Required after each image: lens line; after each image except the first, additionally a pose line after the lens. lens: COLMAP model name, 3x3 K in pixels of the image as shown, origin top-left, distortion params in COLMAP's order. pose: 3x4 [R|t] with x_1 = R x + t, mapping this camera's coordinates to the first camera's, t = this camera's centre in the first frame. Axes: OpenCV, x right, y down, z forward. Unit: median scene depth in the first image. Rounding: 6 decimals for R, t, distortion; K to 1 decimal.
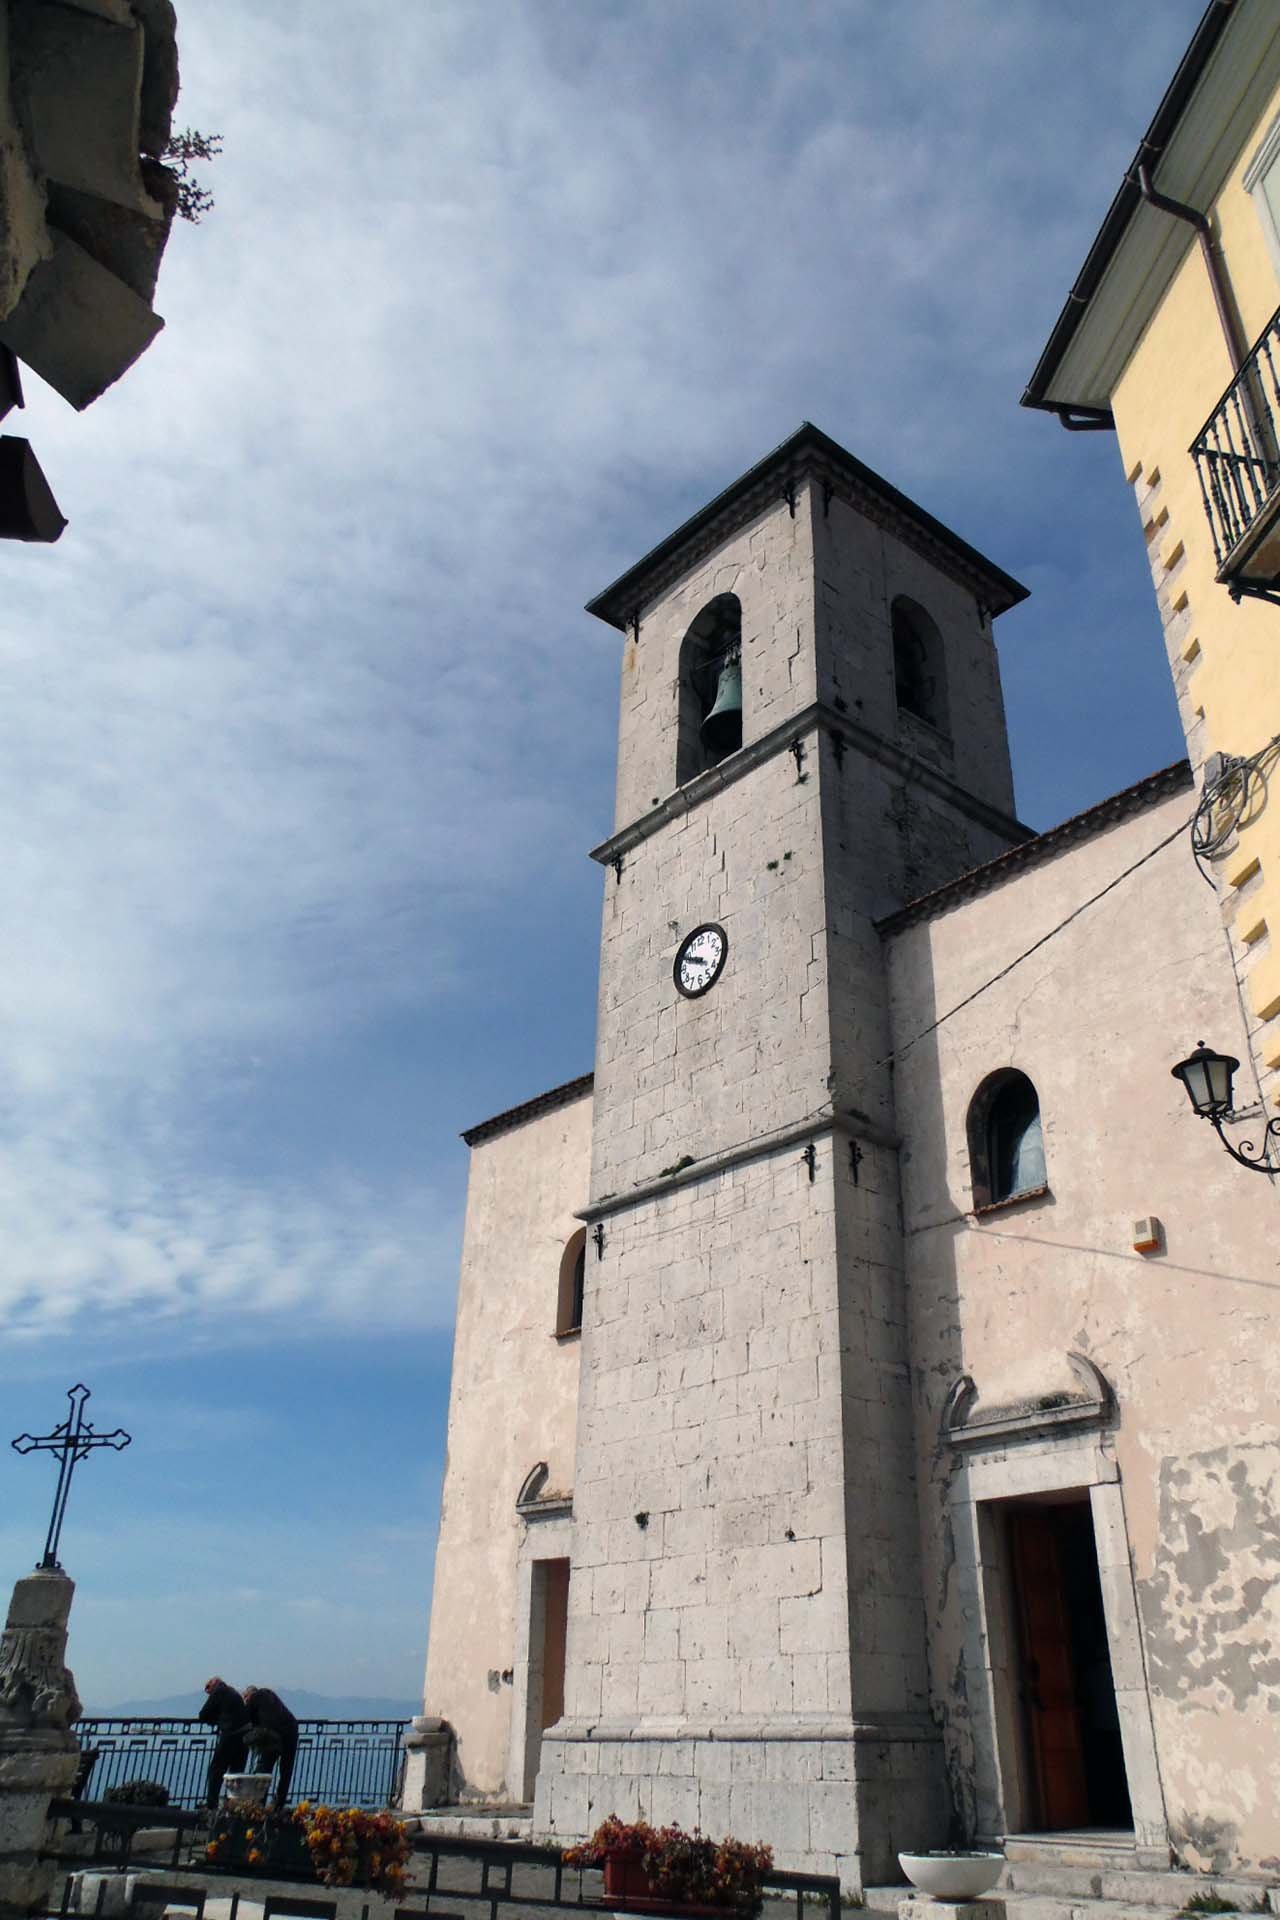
lens RADIAL K [[1431.4, 0, 709.5], [0, 1431.4, 953.9], [0, 0, 1]] dist [-0.053481, 0.069504]
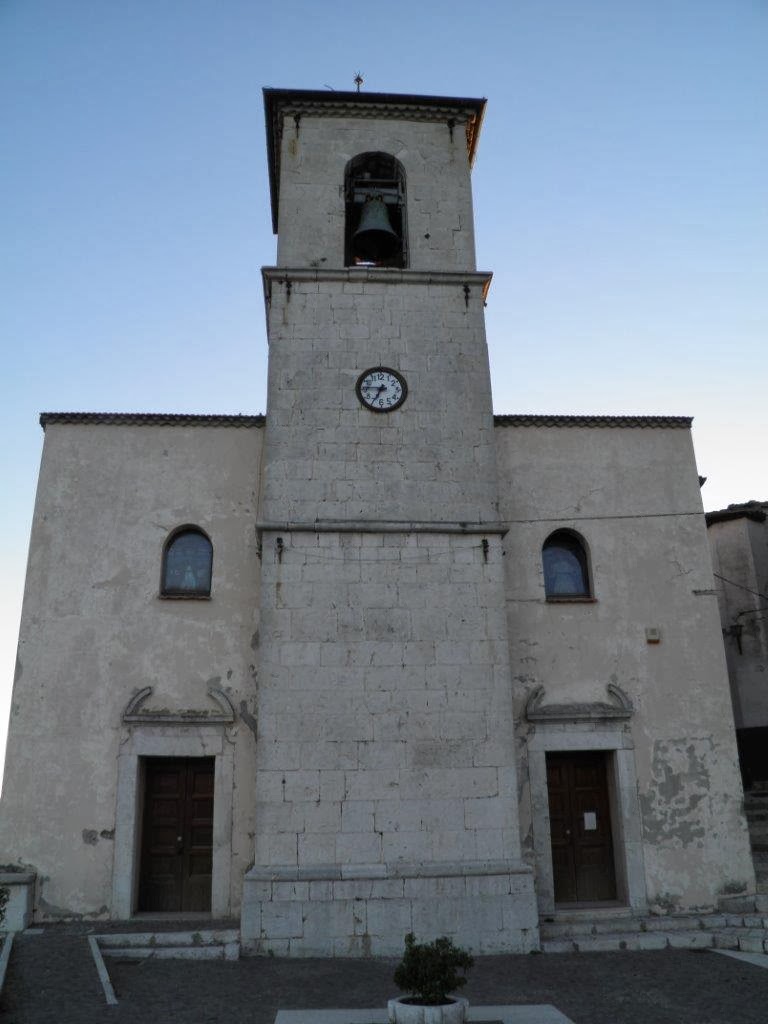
lens RADIAL K [[853.3, 0, 384.0], [0, 853.3, 512.0], [0, 0, 1]] dist [-0.154091, 0.104951]
pose [[0.606463, 0.263031, 0.750344, -0.794066], [-0.365423, 0.930333, -0.030774, 0.186562], [-0.706164, -0.255530, 0.660330, 0.457579]]
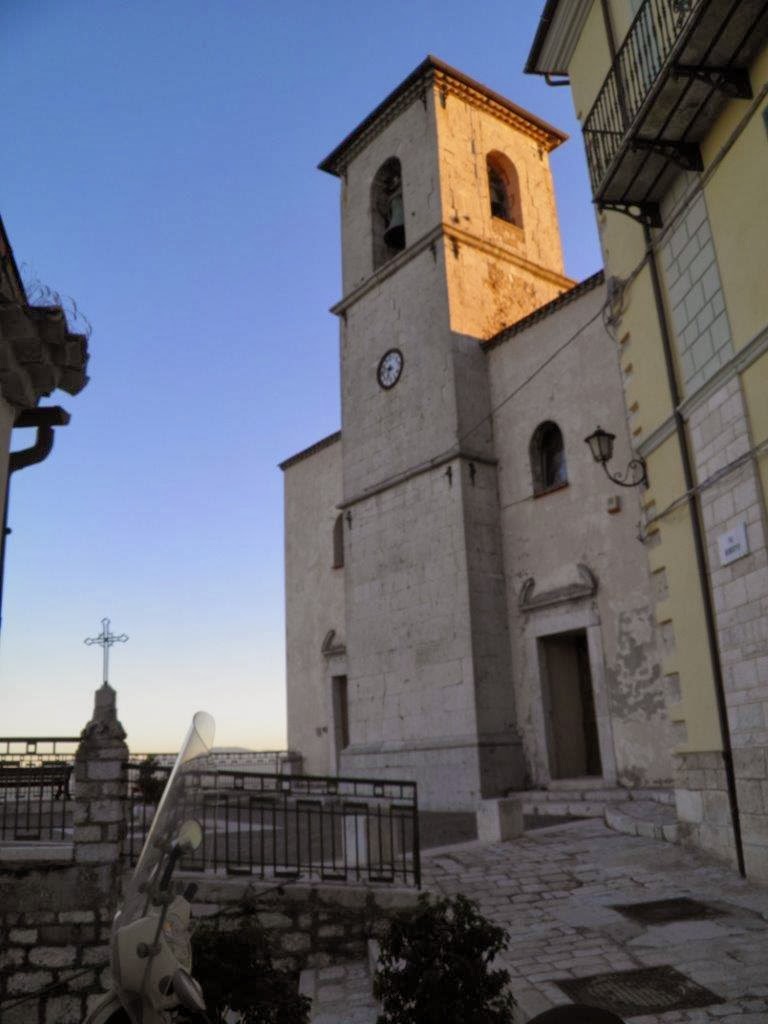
lens RADIAL K [[853.3, 0, 384.0], [0, 853.3, 512.0], [0, 0, 1]] dist [-0.154091, 0.104951]
pose [[0.995126, -0.067988, -0.071426, 0.063895], [0.081651, 0.974235, 0.210237, -0.058394], [0.055292, -0.215045, 0.975038, -0.146992]]
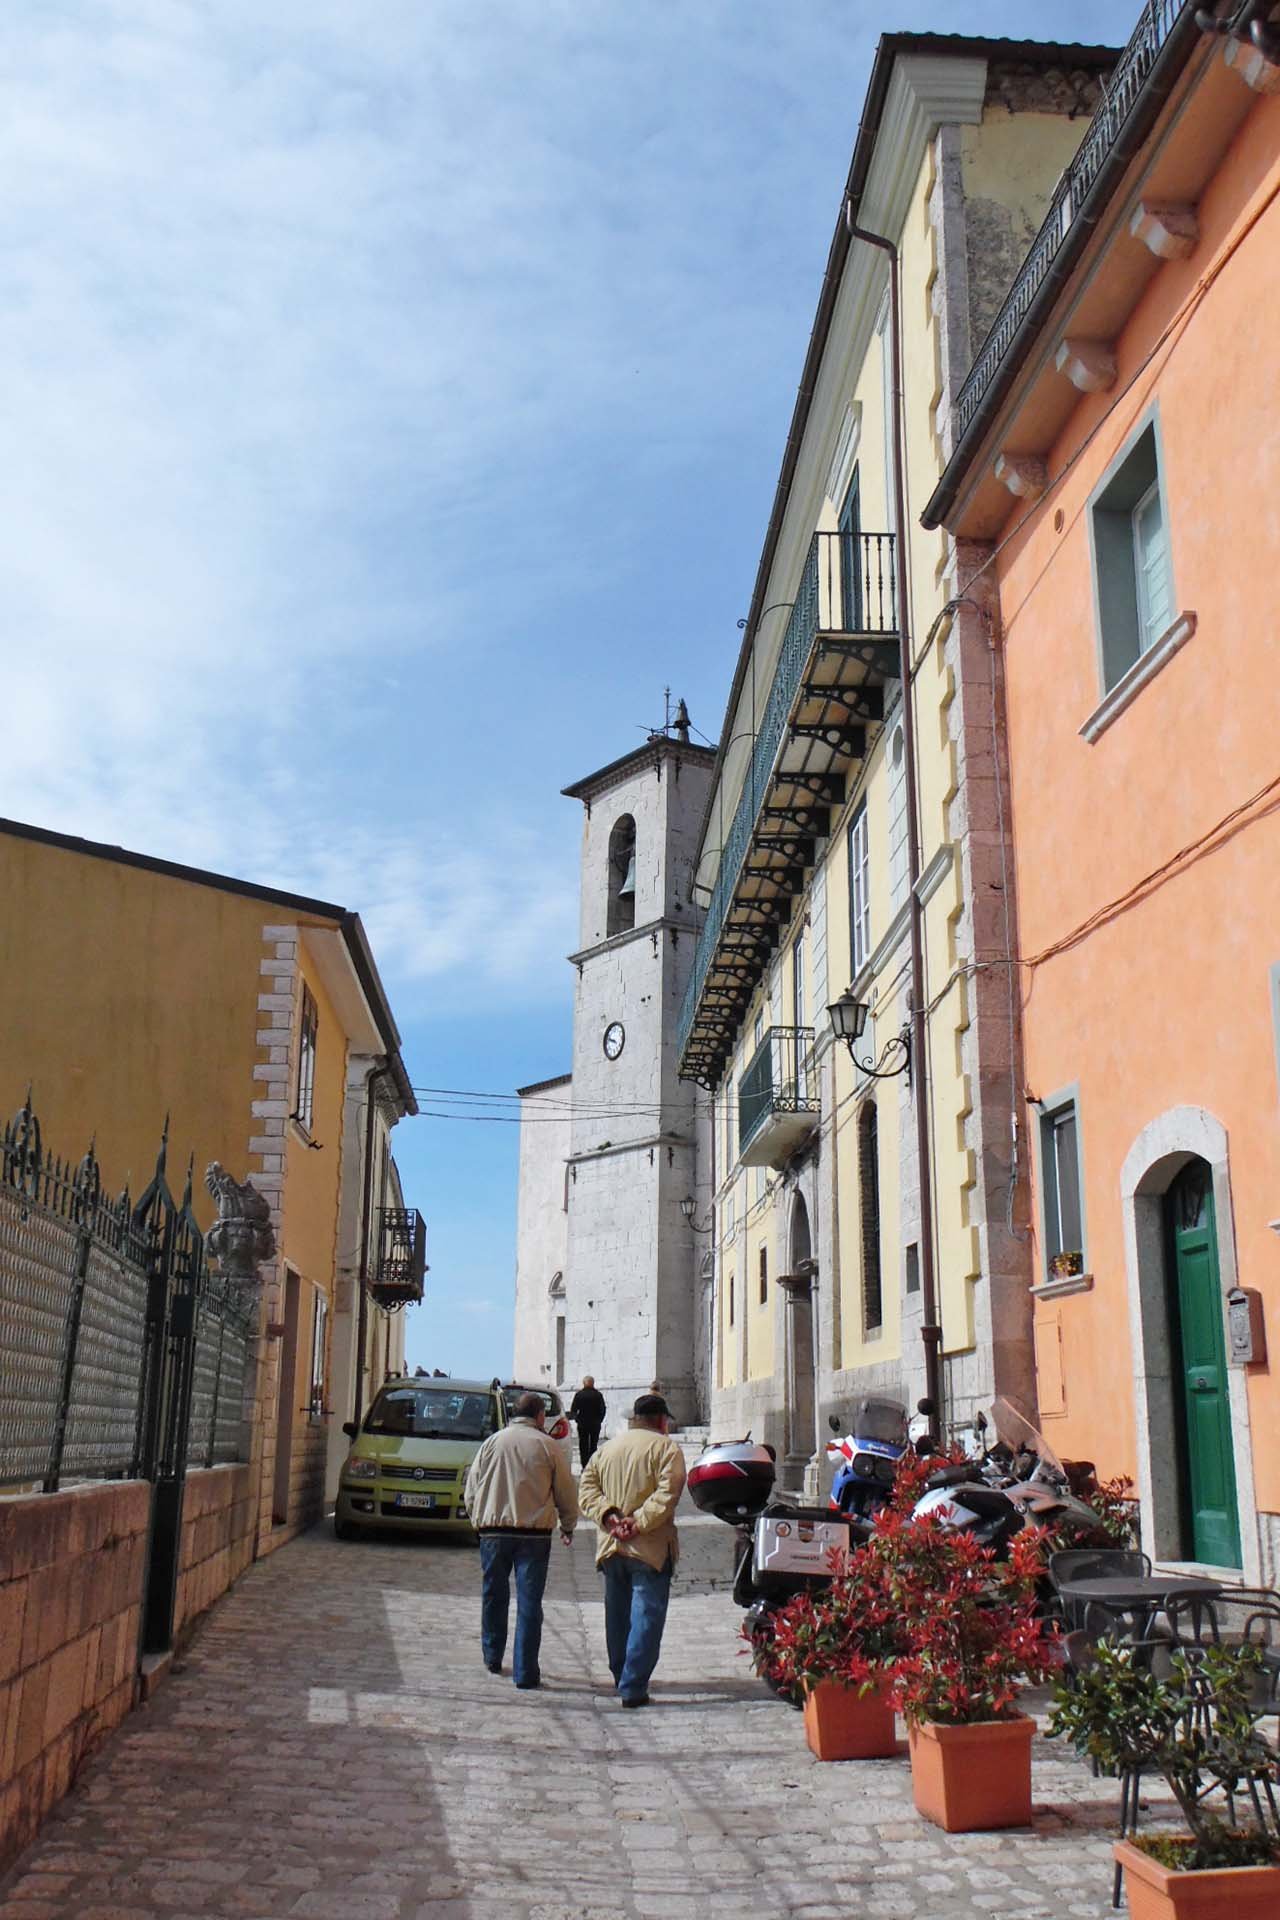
lens RADIAL K [[1748.2, 0, 640.0], [0, 1748.2, 960.0], [0, 0, 1]] dist [0.000054, -0.220189]
pose [[0.988127, -0.034445, -0.149731, 0.501155], [0.068389, 0.971285, 0.227877, -0.828989], [0.137582, -0.235411, 0.962108, -1.676062]]
